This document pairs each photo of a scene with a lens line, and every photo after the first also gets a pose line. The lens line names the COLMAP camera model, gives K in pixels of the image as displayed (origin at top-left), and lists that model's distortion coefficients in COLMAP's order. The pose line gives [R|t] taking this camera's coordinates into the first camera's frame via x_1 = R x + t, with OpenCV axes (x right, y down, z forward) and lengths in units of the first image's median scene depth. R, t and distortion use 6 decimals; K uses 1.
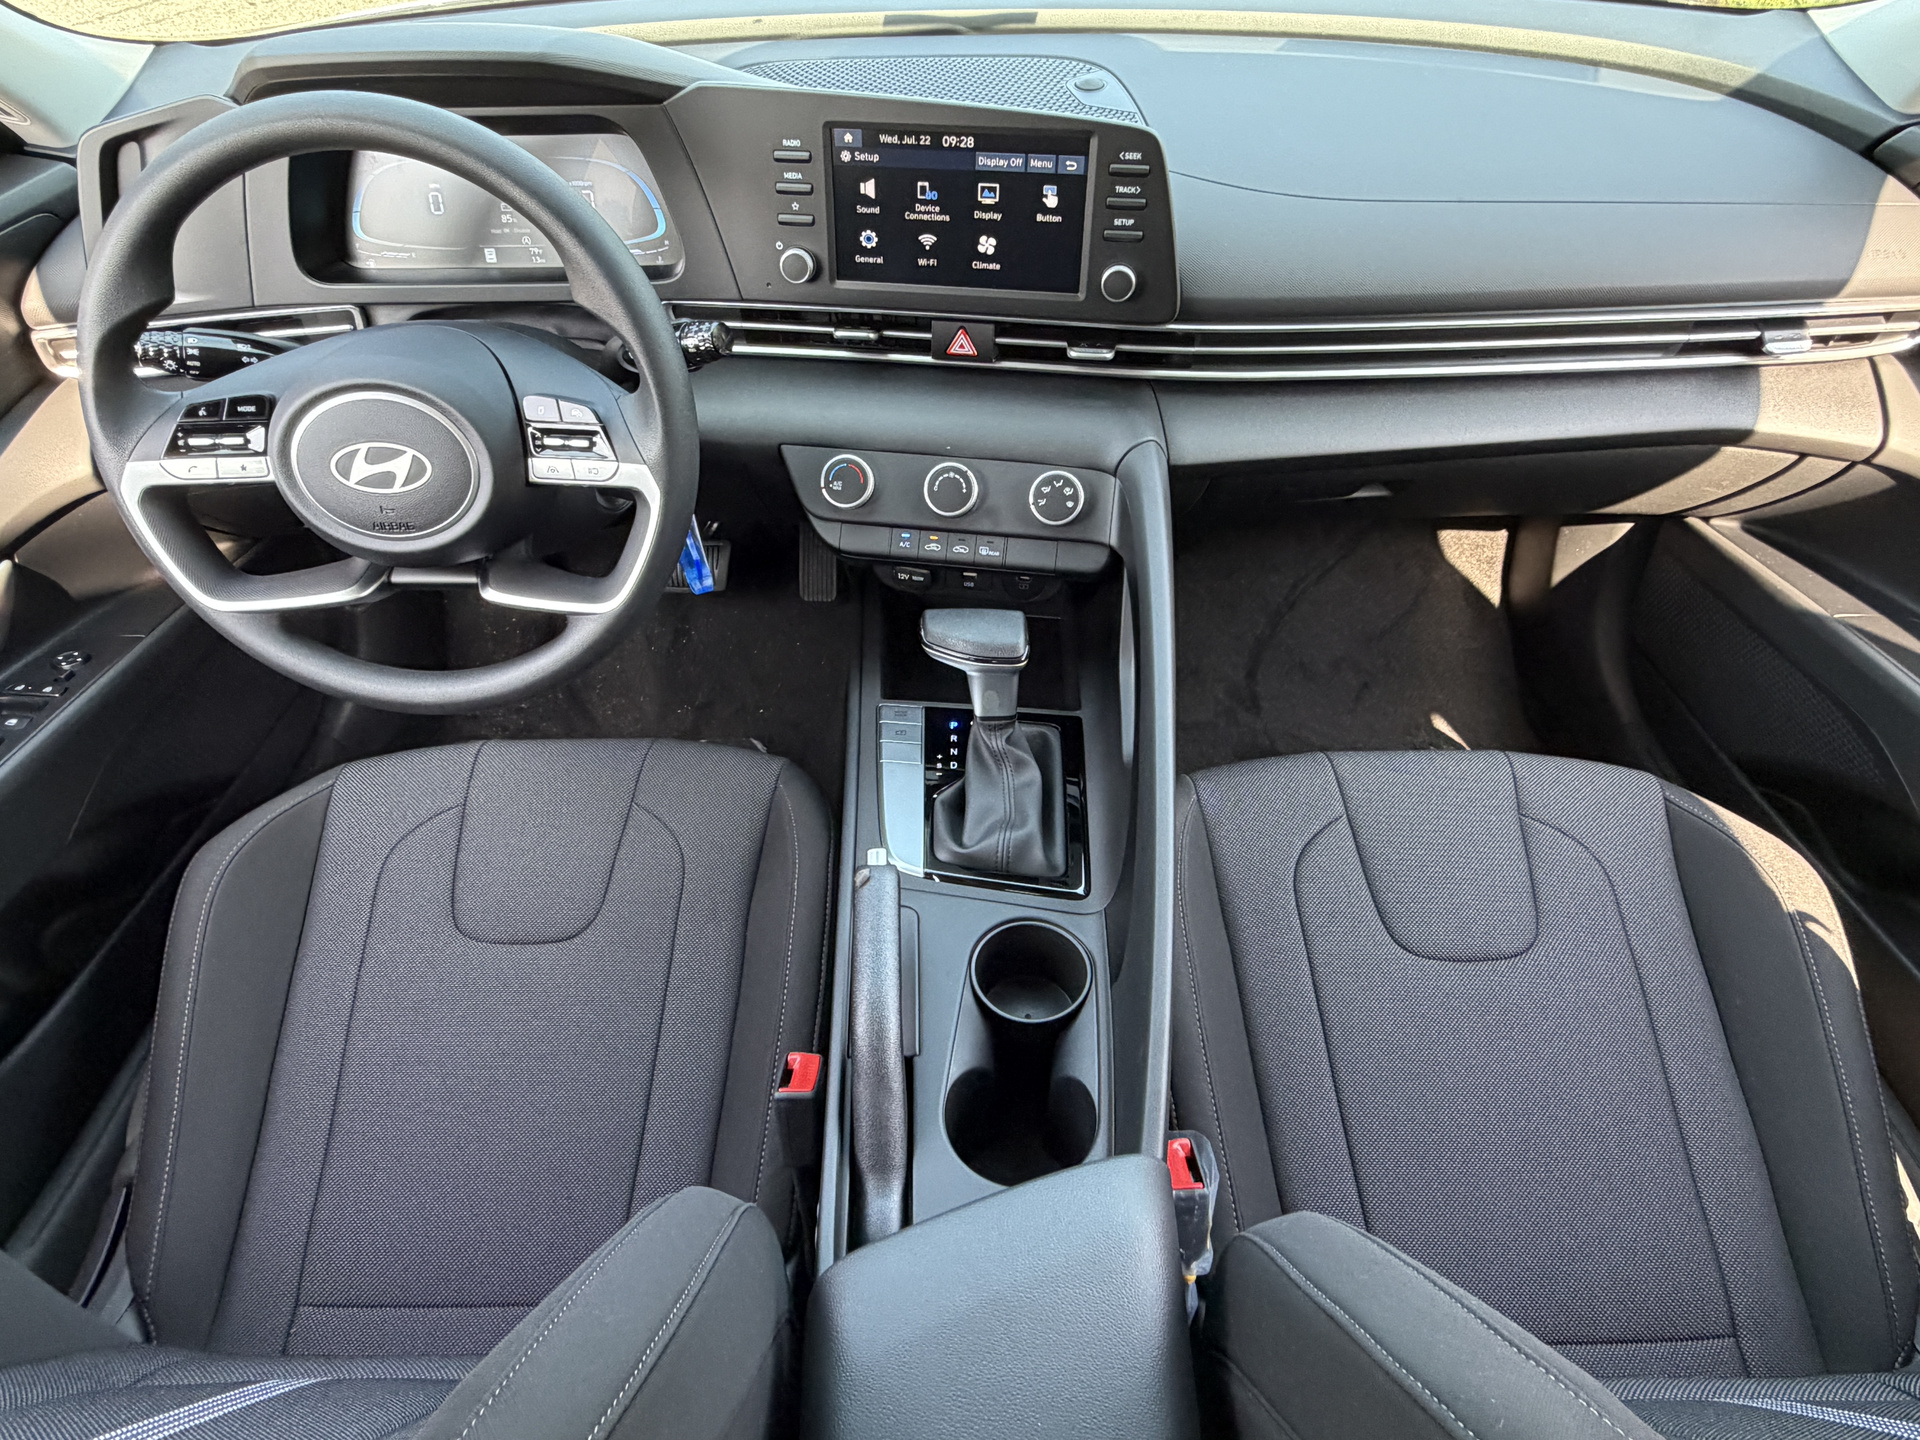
lens RADIAL K [[1157.7, 0, 929.0], [0, 1157.7, 716.9], [0, 0, 1]] dist [0.000929, 0.001979]
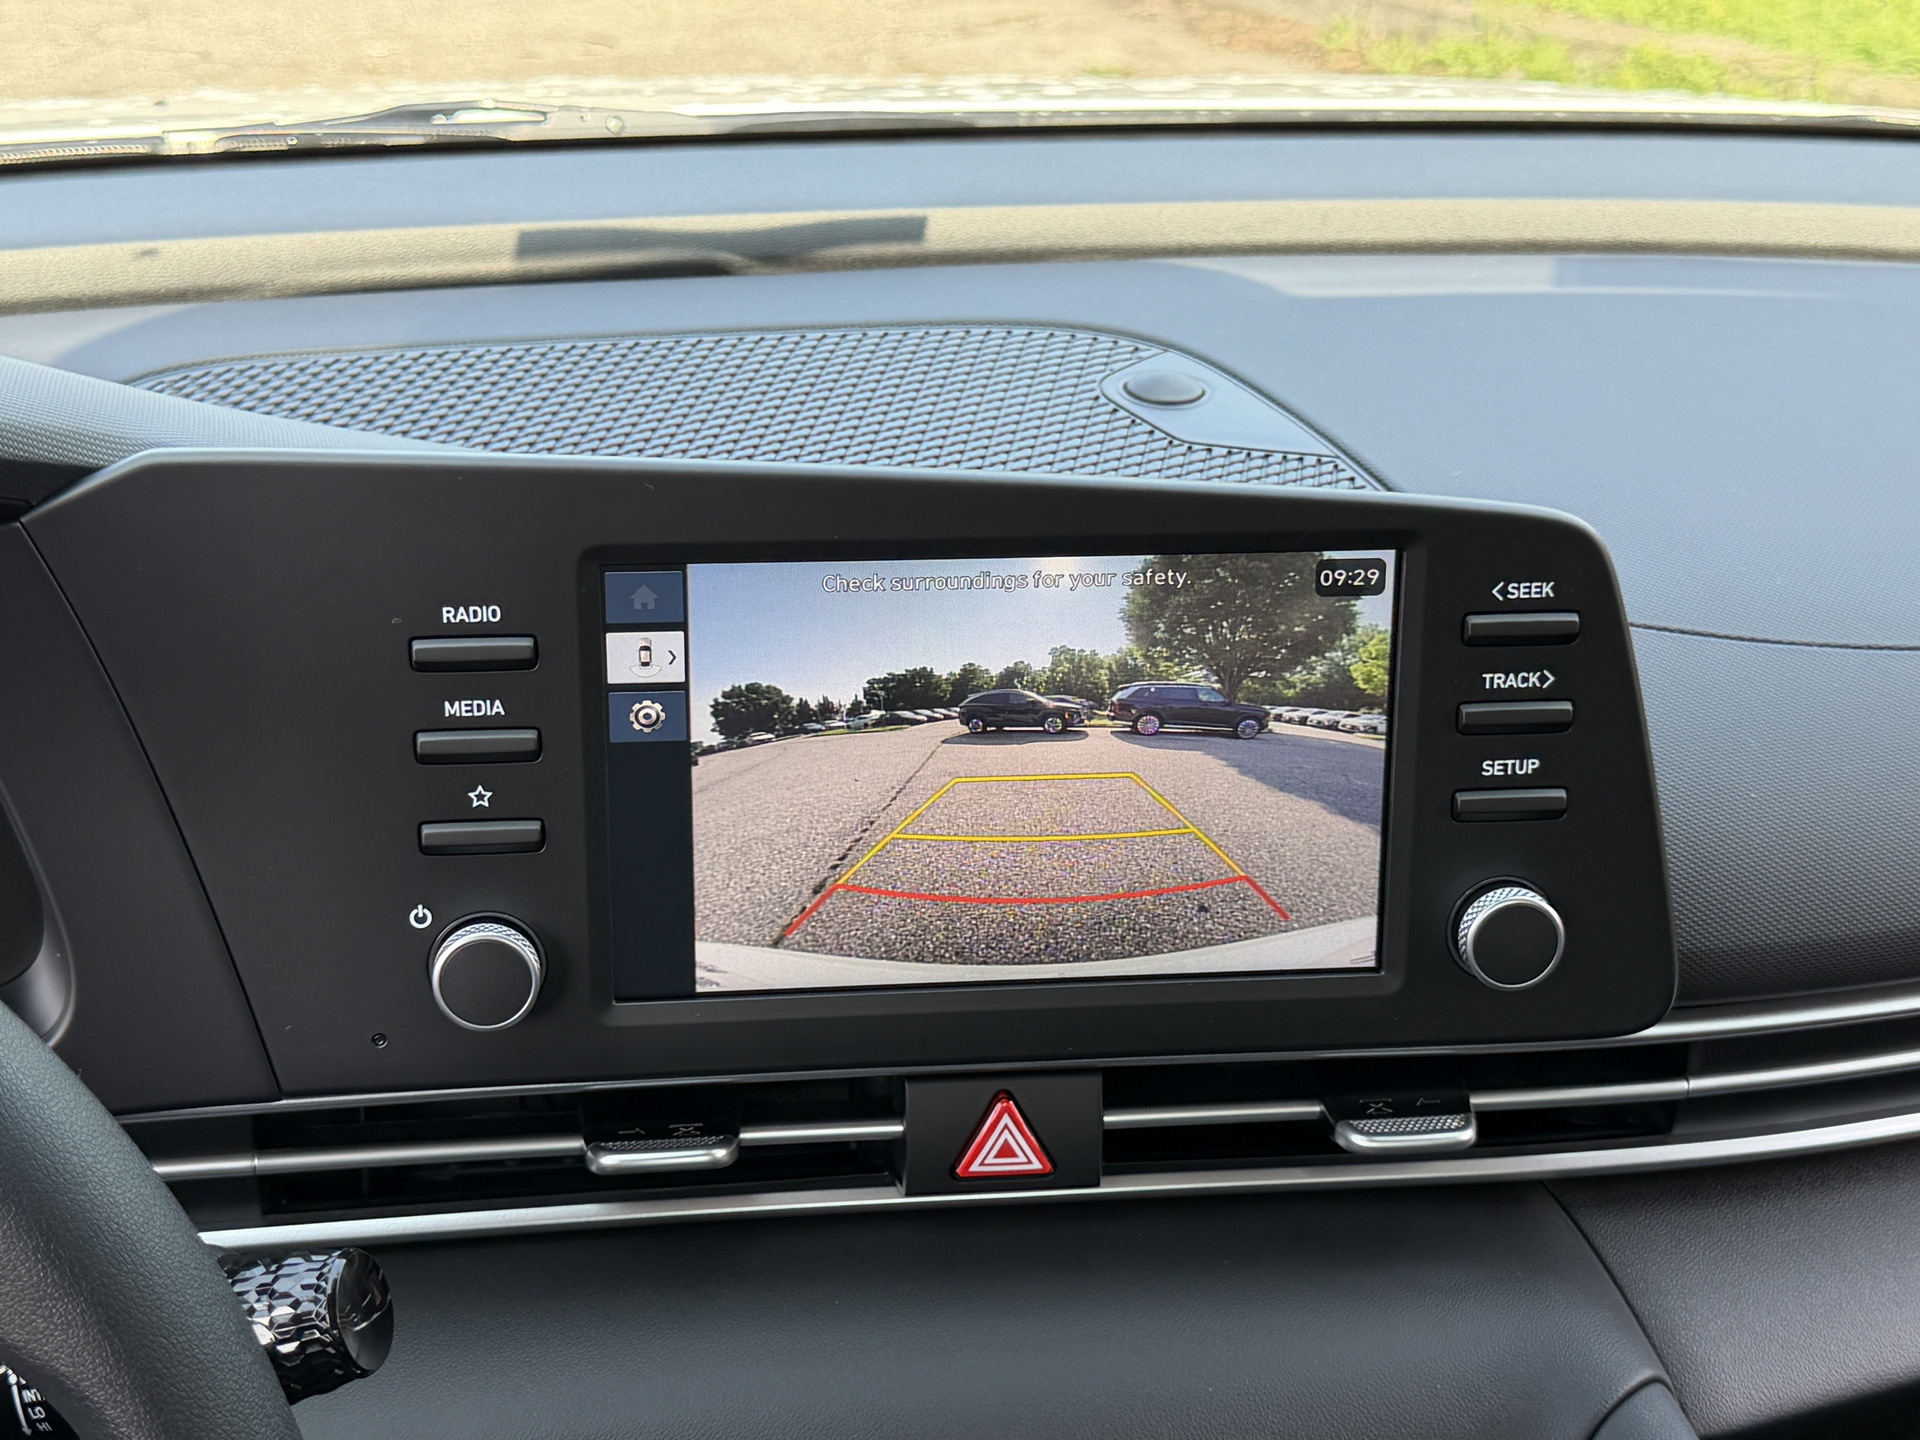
lens RADIAL K [[2711.0, 0, 960.0], [0, 2711.0, 720.0], [0, 0, 1]] dist [0.168852, -0.385766]
pose [[0.954051, -0.078886, 0.289075, -0.197923], [0.173537, 0.931930, -0.318421, -0.204402], [-0.244279, 0.353955, 0.902798, 0.304296]]
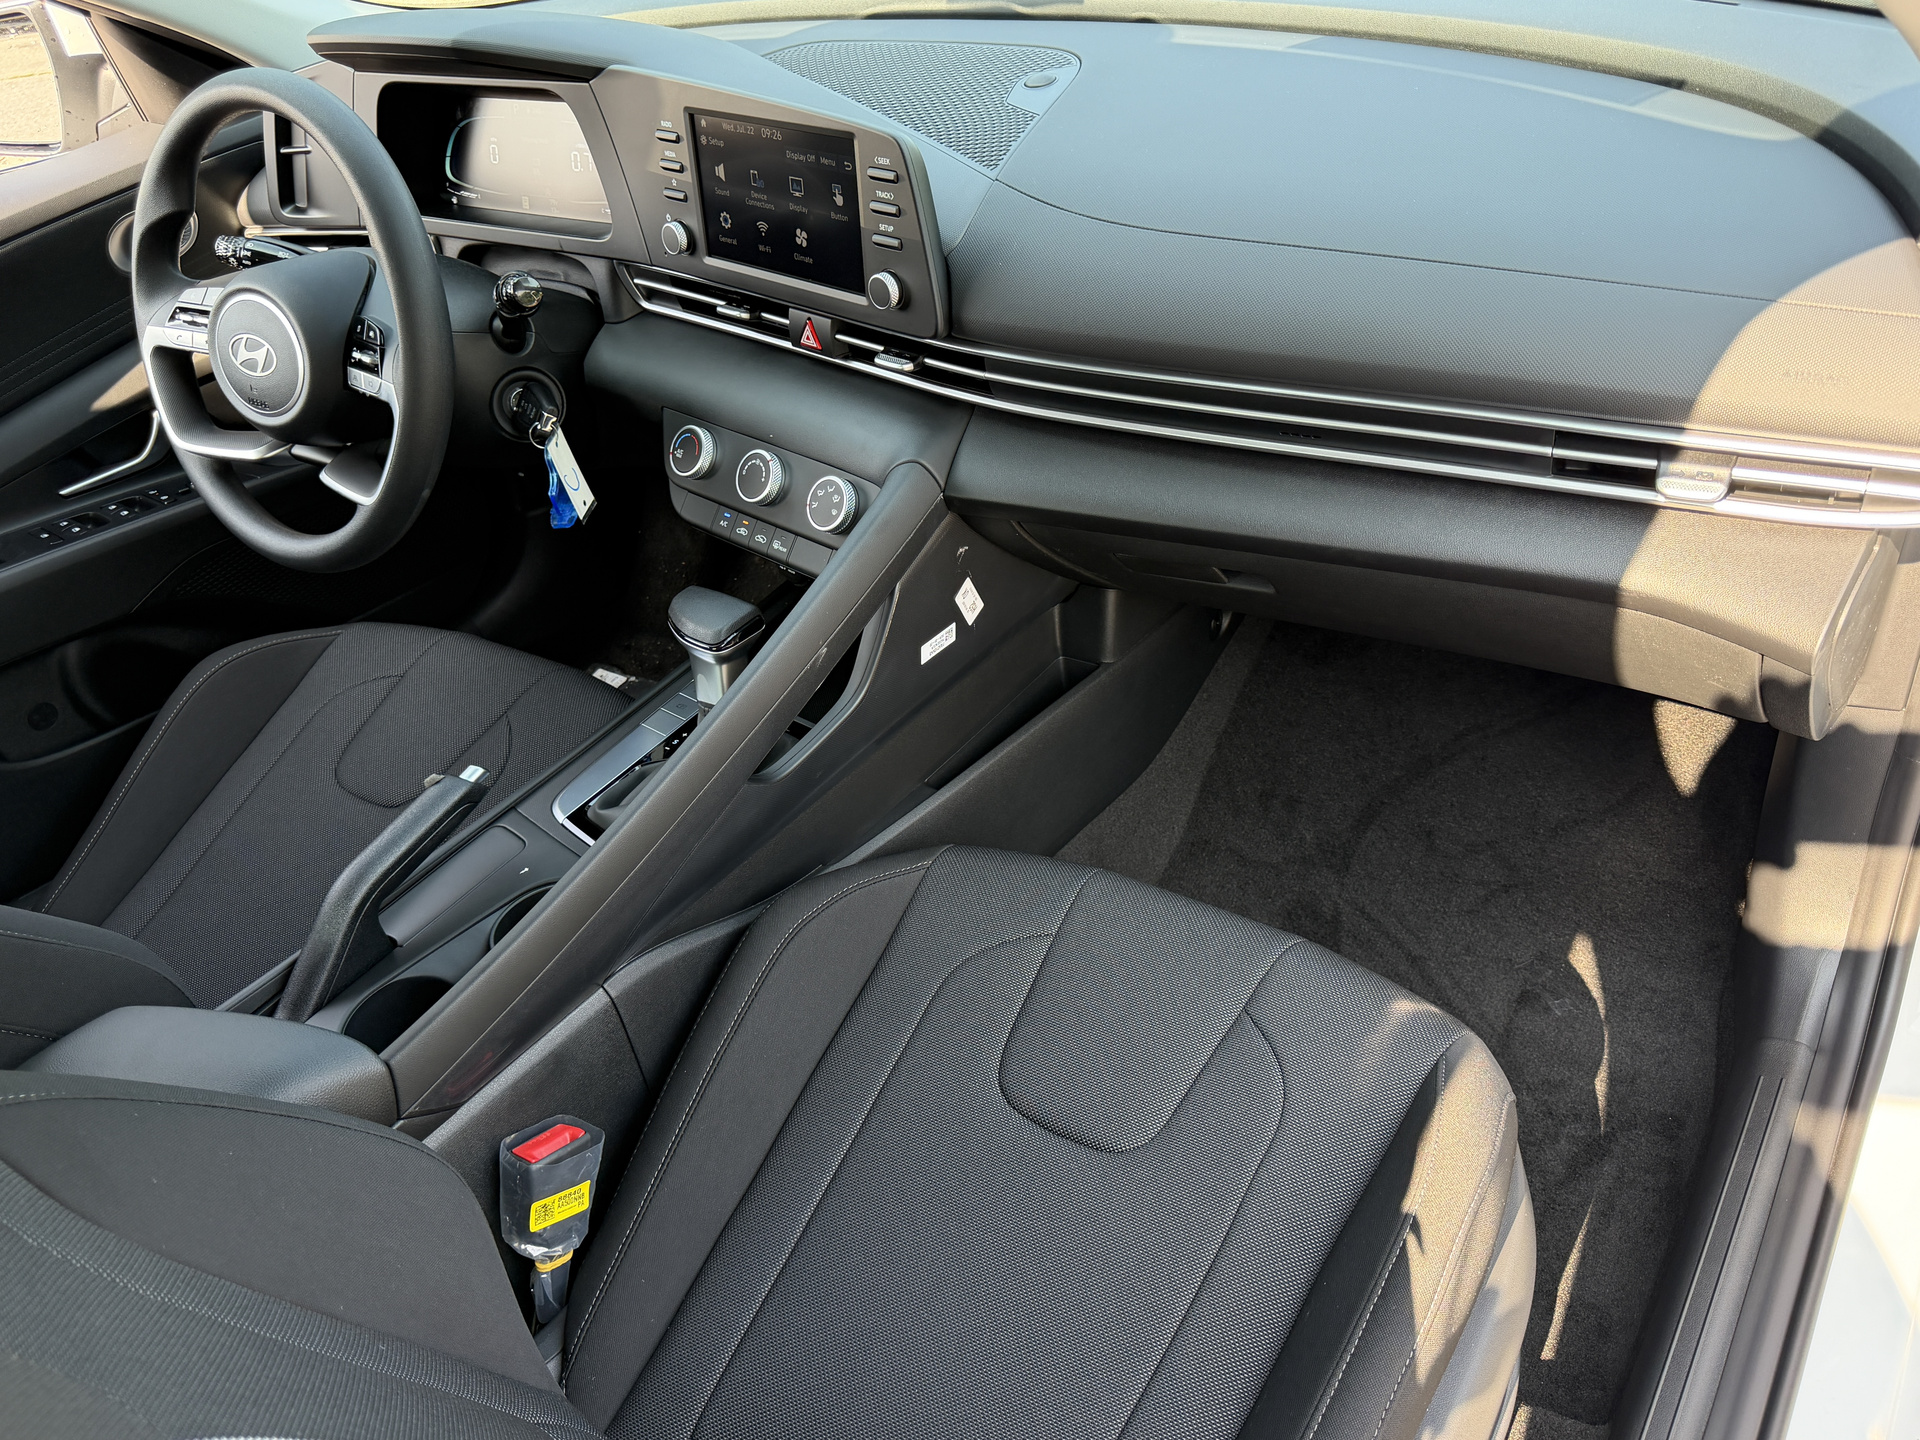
lens RADIAL K [[1527.2, 0, 956.8], [0, 1527.2, 727.2], [0, 0, 1]] dist [0.173075, -0.370327]
pose [[0.824326, 0.258925, -0.503432, 0.915538], [-0.289538, 0.956995, 0.018108, -0.067393], [0.486471, 0.130836, 0.863845, -0.025663]]
